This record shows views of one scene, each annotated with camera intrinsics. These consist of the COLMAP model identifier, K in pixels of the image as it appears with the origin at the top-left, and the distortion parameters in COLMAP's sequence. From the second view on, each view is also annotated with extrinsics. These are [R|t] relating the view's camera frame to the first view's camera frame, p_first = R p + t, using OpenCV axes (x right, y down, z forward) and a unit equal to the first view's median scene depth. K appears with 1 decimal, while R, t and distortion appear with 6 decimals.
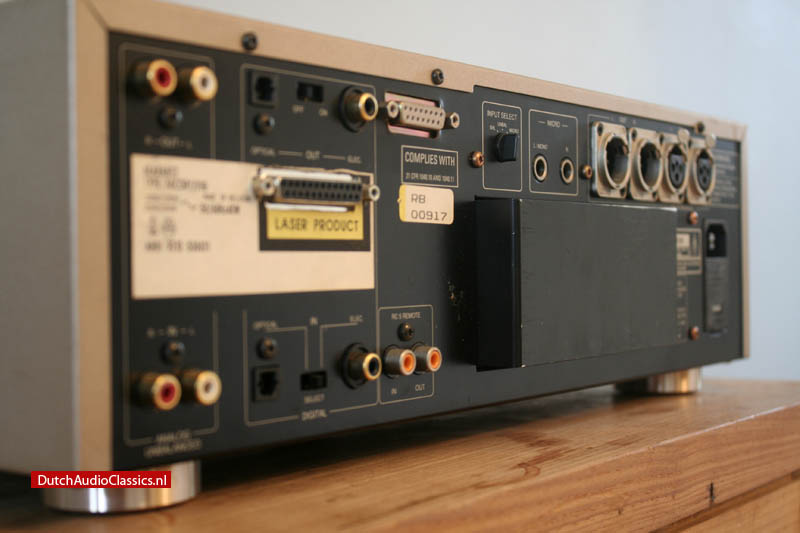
lens RADIAL K [[1207.2, 0, 400.0], [0, 1207.2, 266.5], [0, 0, 1]] dist [-0.020833, -0.080045]
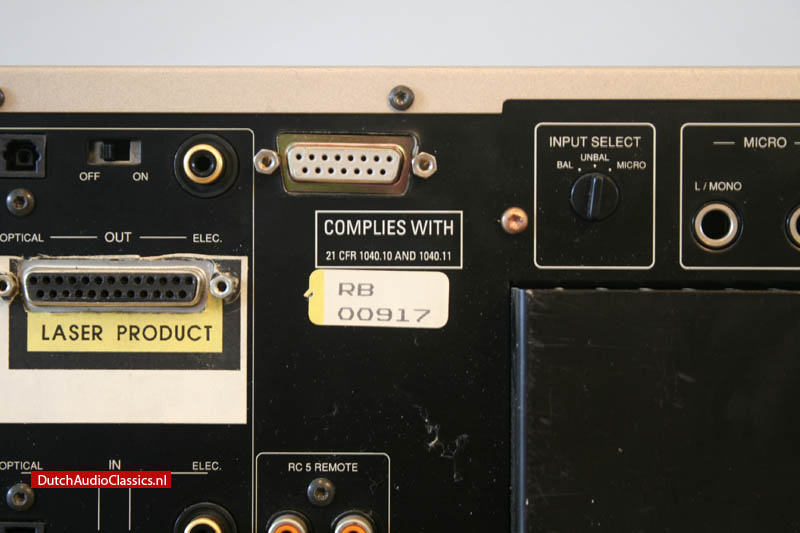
lens RADIAL K [[1875.9, 0, 400.0], [0, 1875.9, 266.5], [0, 0, 1]] dist [0.092997, -0.626938]
pose [[0.604409, 0.015785, -0.796518, 0.846764], [-0.013992, 0.999860, 0.009197, -0.079073], [0.796551, 0.005586, 0.604545, 0.406907]]
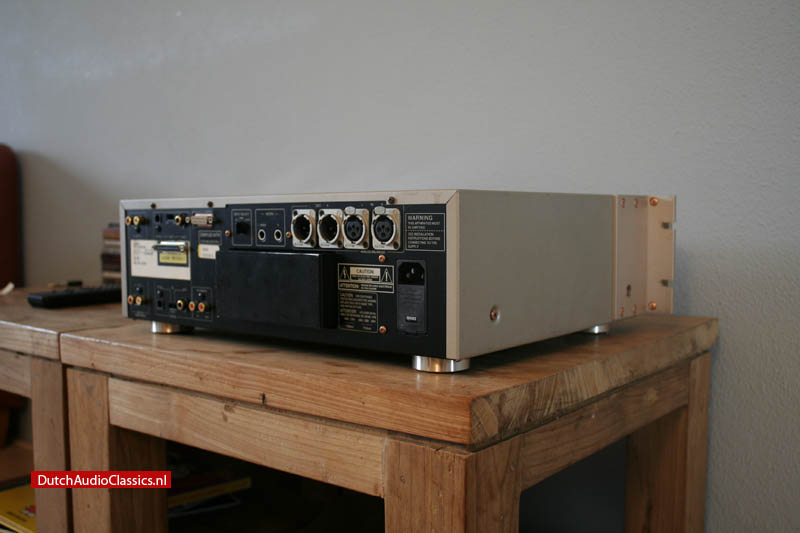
lens RADIAL K [[843.3, 0, 400.0], [0, 843.3, 266.5], [0, 0, 1]] dist [-0.088029, 0.037221]
pose [[-0.015219, 0.078052, -0.996833, 1.951589], [0.004827, 0.996943, 0.077987, -0.166943], [0.999873, -0.003625, -0.015549, 1.489496]]
